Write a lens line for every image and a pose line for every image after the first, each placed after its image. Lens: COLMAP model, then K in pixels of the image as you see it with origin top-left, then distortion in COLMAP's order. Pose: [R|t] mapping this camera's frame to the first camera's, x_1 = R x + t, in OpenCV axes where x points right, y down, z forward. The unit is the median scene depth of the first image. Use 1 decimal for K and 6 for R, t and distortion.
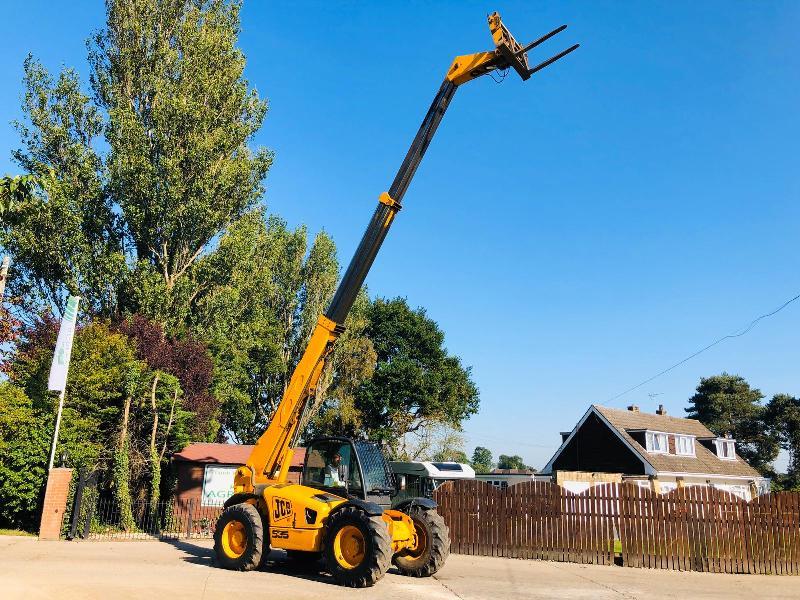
lens RADIAL K [[663.3, 0, 397.7], [0, 663.3, 288.6], [0, 0, 1]] dist [0.025861, -0.011166]
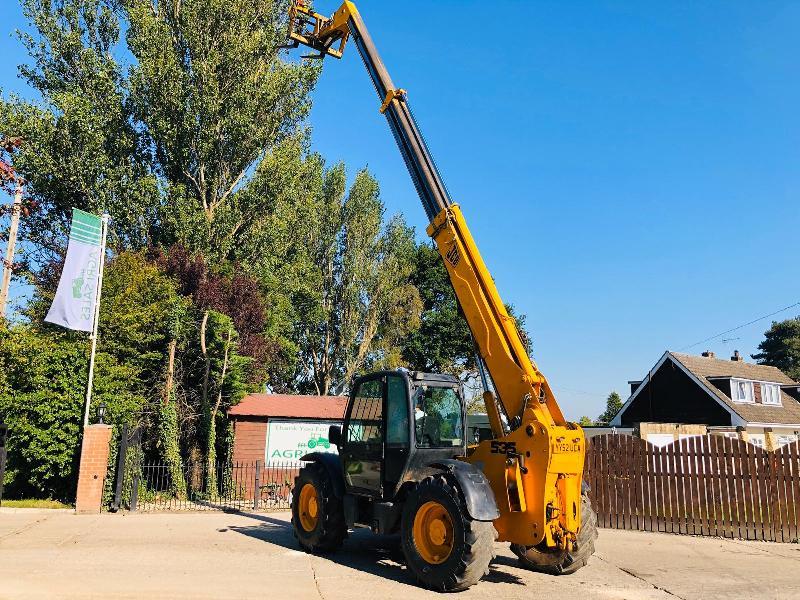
lens RADIAL K [[664.4, 0, 396.2], [0, 664.4, 295.8], [0, 0, 1]] dist [0.011231, 0.008211]
pose [[0.999282, -0.017286, -0.033717, -0.097338], [0.019766, 0.997014, 0.074650, 0.051719], [0.032326, -0.075263, 0.996640, 0.188731]]
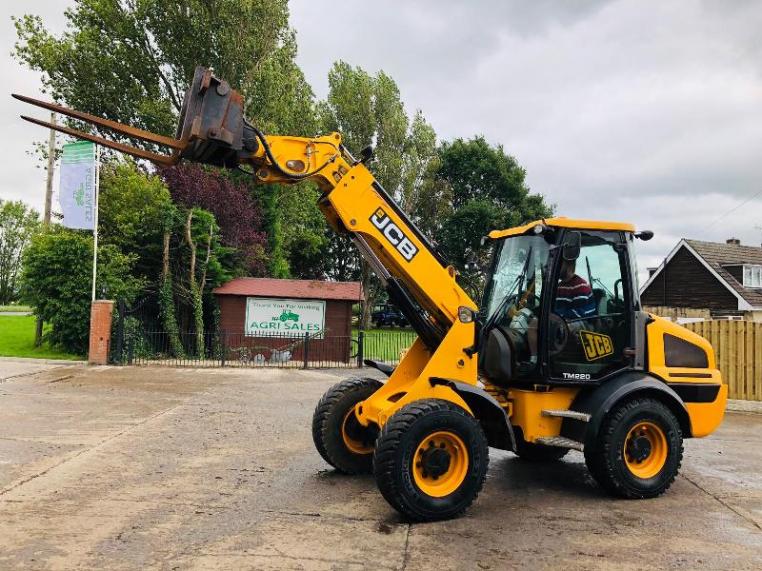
lens RADIAL K [[631.8, 0, 378.8], [0, 631.8, 274.6], [0, 0, 1]] dist [0.025861, -0.011166]
pose [[0.980406, -0.013130, -0.196551, 0.103816], [0.053804, 0.977685, 0.203068, 0.042733], [0.189499, -0.209665, 0.959235, 0.111989]]
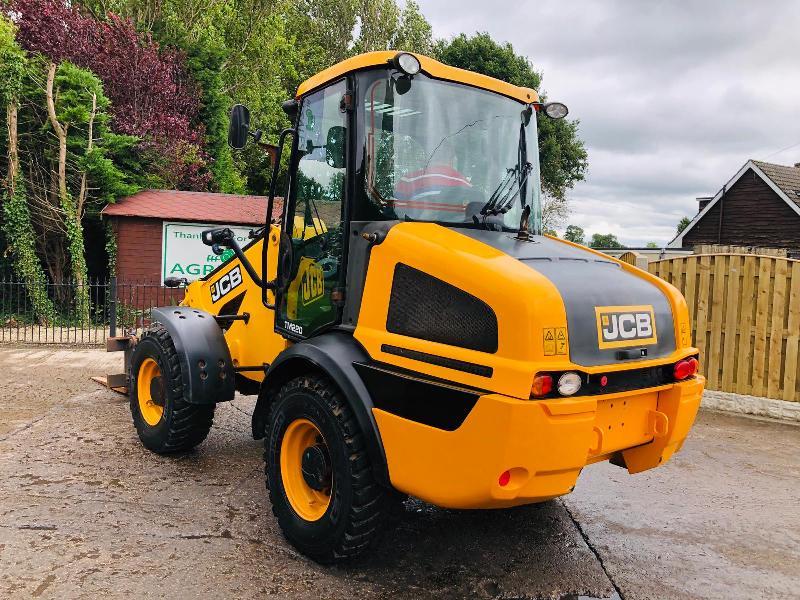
lens RADIAL K [[664.4, 0, 396.2], [0, 664.4, 295.8], [0, 0, 1]] dist [0.011231, 0.008211]
pose [[0.991248, 0.012512, -0.131415, 0.003531], [0.031338, 0.944737, 0.326327, 0.136560], [0.128236, -0.327590, 0.936077, 0.439052]]
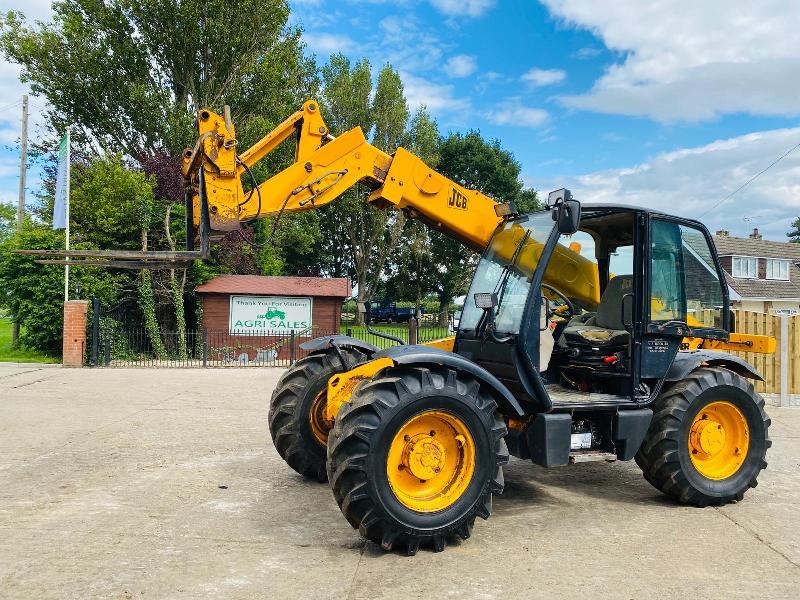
lens RADIAL K [[621.0, 0, 397.3], [0, 621.0, 299.0], [0, 0, 1]] dist [0.013305, -0.003910]
pose [[0.985479, -0.020530, -0.168554, 0.113843], [0.062353, 0.967067, 0.246765, 0.056111], [0.157937, -0.253691, 0.954304, 0.154135]]
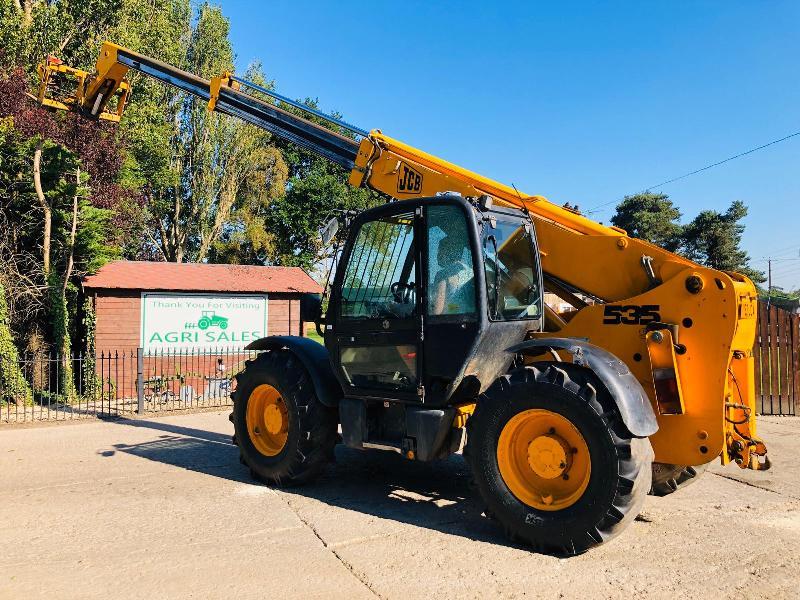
lens RADIAL K [[663.3, 0, 397.7], [0, 663.3, 288.6], [0, 0, 1]] dist [0.025861, -0.011166]
pose [[0.978591, -0.029431, 0.203700, -0.181678], [-0.021433, 0.969770, 0.243079, 0.104986], [-0.204697, -0.242241, 0.948377, 0.366629]]
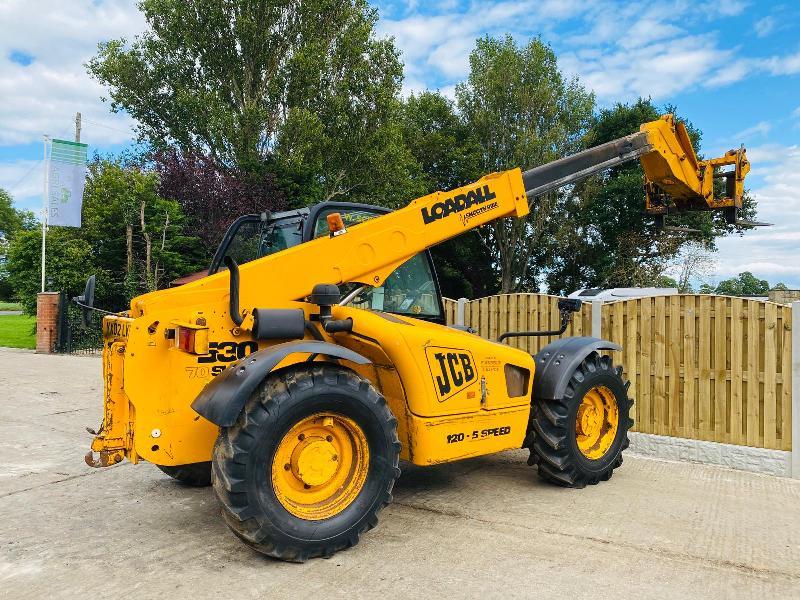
lens RADIAL K [[621.0, 0, 397.3], [0, 621.0, 299.0], [0, 0, 1]] dist [0.013305, -0.003910]
pose [[0.842596, -0.022803, -0.538064, 0.454630], [0.157187, 0.966013, 0.205212, 0.136240], [0.515097, -0.257487, 0.817543, 0.387144]]
